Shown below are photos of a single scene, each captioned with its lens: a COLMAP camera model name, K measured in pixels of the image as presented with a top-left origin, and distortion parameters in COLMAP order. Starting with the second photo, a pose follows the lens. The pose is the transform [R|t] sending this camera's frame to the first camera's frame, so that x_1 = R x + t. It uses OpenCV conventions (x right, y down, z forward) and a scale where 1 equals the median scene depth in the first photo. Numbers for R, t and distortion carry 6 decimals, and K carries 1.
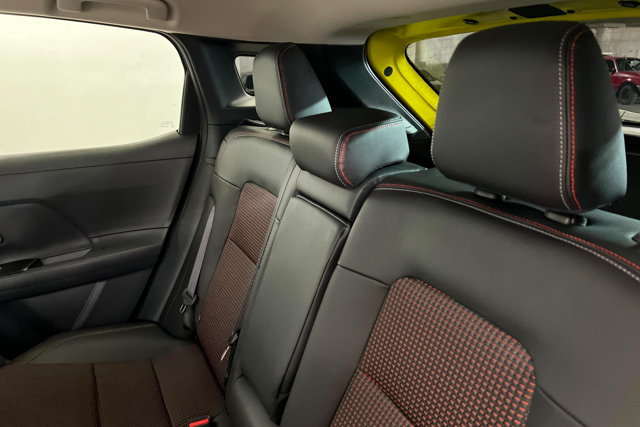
lens RADIAL K [[474.6, 0, 322.3], [0, 474.6, 221.8], [0, 0, 1]] dist [0.070423, -0.131250]
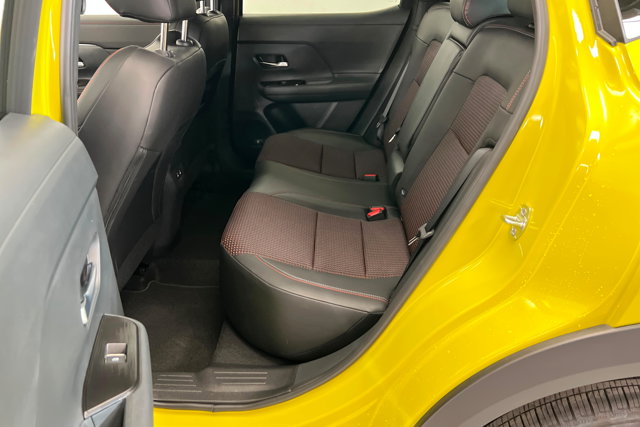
lens RADIAL K [[474.6, 0, 322.3], [0, 474.6, 221.8], [0, 0, 1]] dist [0.070423, -0.131250]
pose [[0.874929, 0.235210, -0.423291, 0.282267], [-0.160389, 0.965532, 0.204998, 0.196083], [0.456918, -0.111468, 0.882497, -0.495022]]
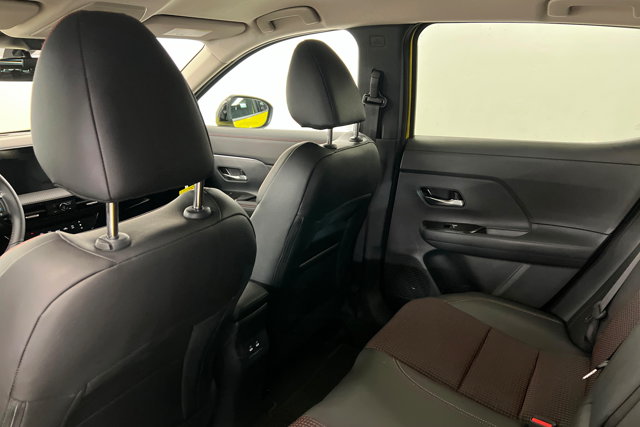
lens RADIAL K [[474.6, 0, 322.3], [0, 474.6, 221.8], [0, 0, 1]] dist [0.070423, -0.131250]
pose [[0.509478, 0.267016, -0.818007, 0.167370], [-0.248368, 0.955807, 0.157306, -0.022129], [0.823860, 0.123023, 0.553281, 0.005633]]
